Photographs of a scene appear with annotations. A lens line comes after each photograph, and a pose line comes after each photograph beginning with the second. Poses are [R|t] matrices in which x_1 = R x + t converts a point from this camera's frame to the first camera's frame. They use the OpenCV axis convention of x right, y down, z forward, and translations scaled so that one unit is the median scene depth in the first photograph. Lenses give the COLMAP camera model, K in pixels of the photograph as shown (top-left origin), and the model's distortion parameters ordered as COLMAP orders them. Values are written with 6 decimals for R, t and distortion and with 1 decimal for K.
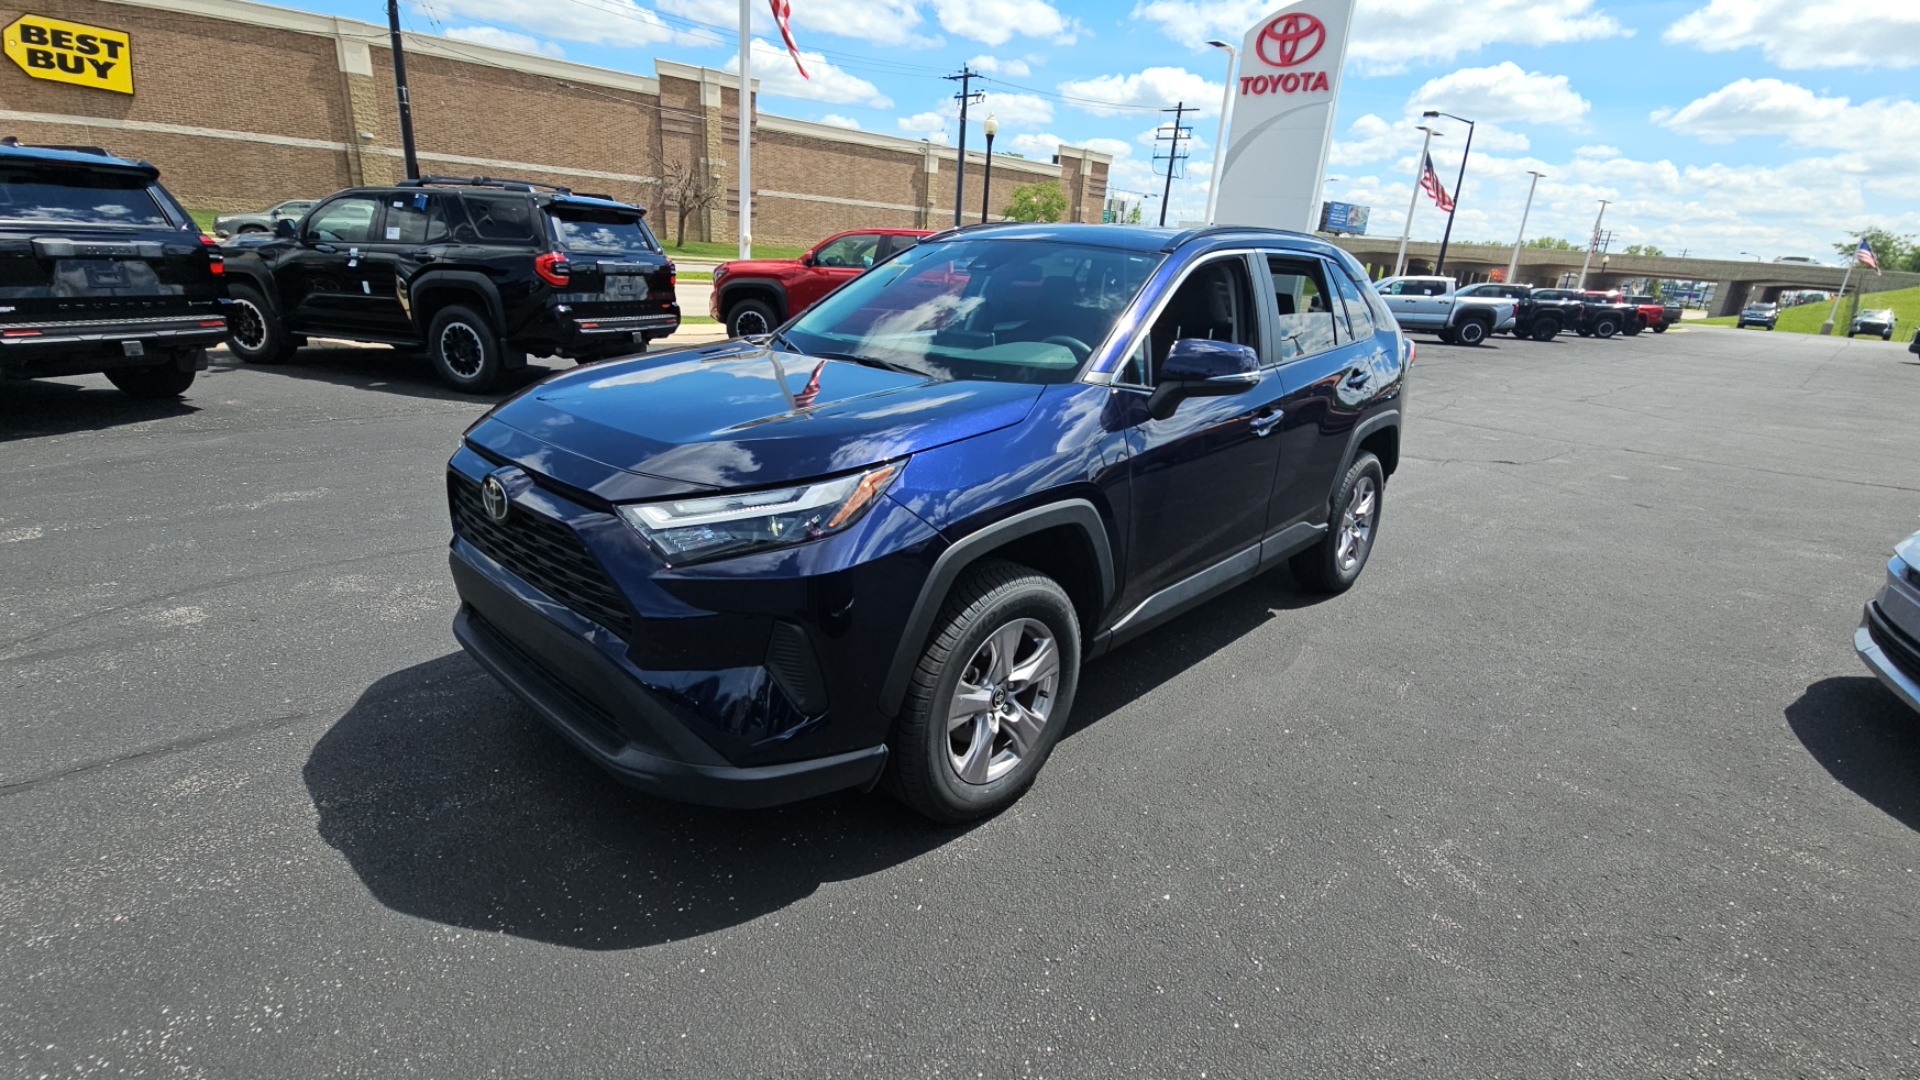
lens RADIAL K [[865.0, 0, 980.8], [0, 865.0, 544.4], [0, 0, 1]] dist [0.008091, -0.007664]
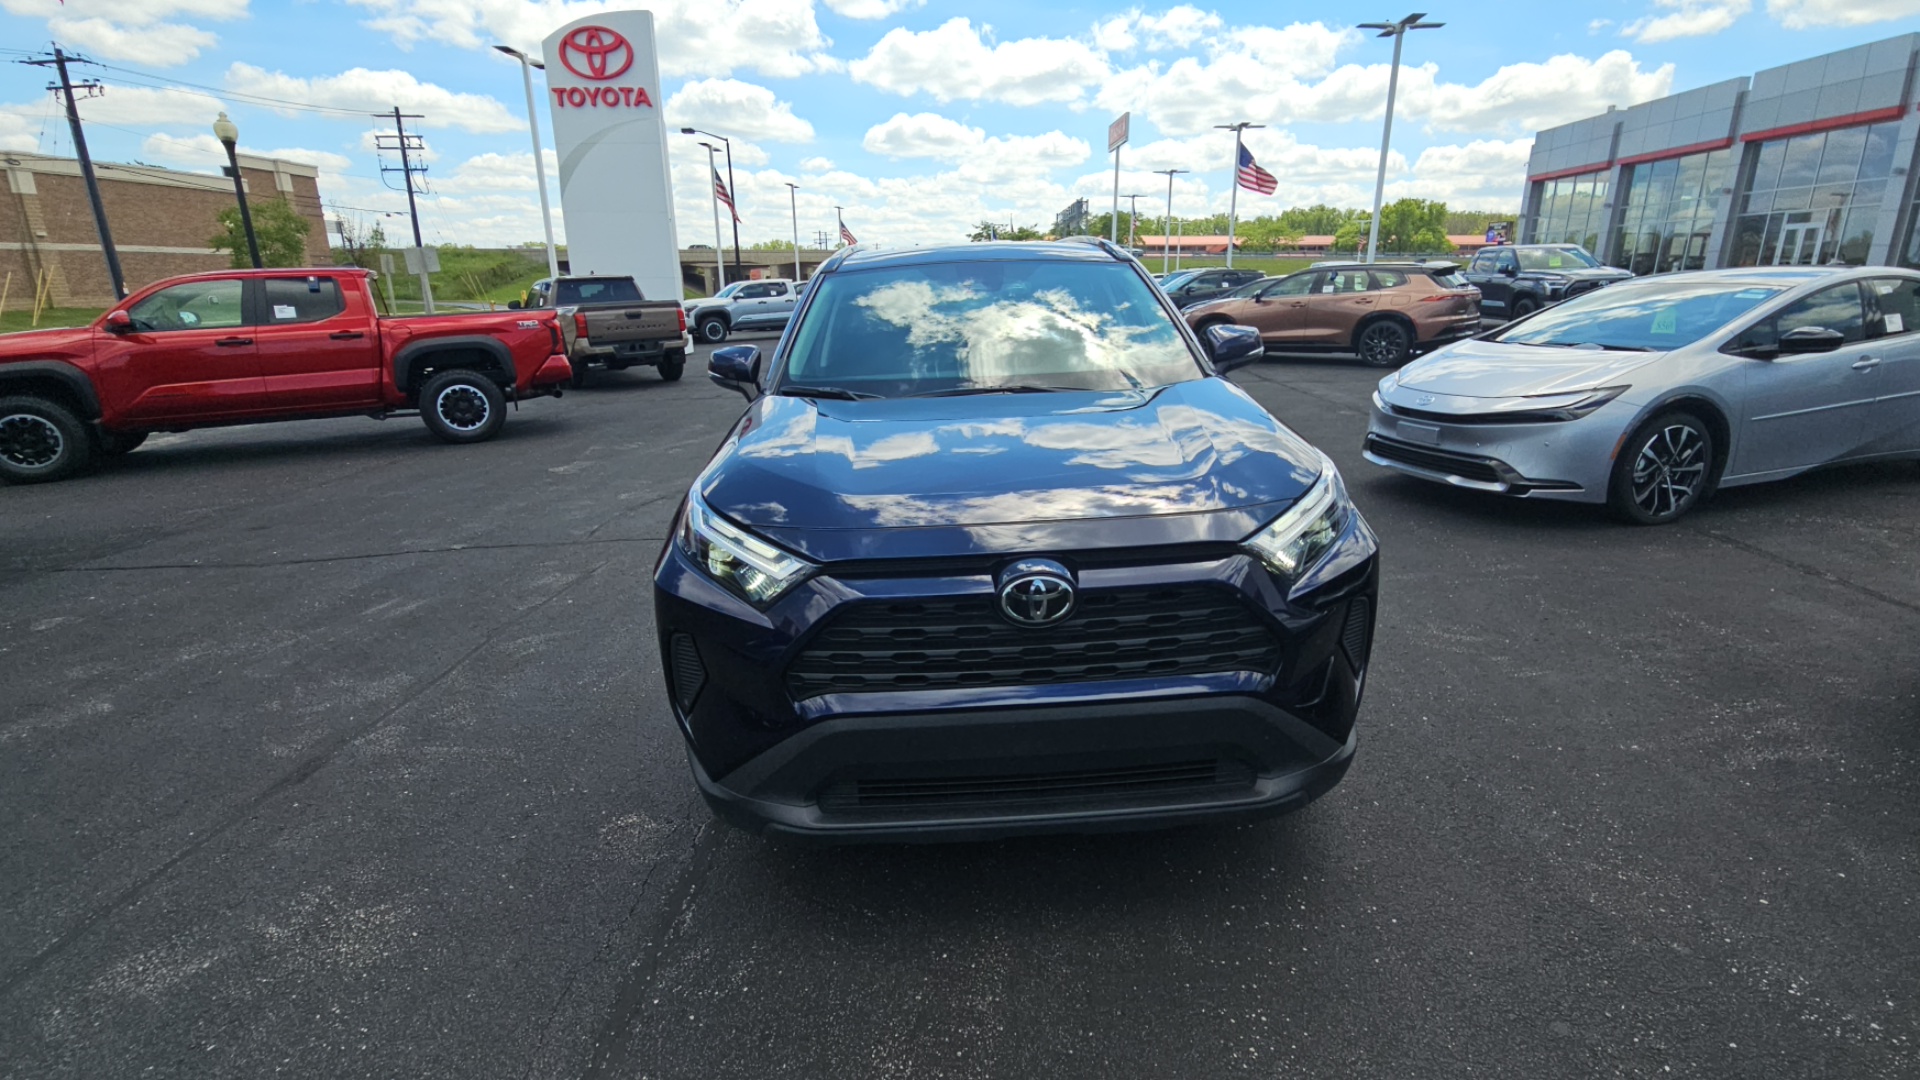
lens RADIAL K [[870.0, 0, 957.0], [0, 870.0, 536.6], [0, 0, 1]] dist [0.028120, -0.018838]
pose [[0.702116, -0.274988, 0.656821, -0.110616], [0.290219, 0.952842, 0.088689, -0.019999], [-0.650235, 0.128352, 0.748812, 0.039915]]
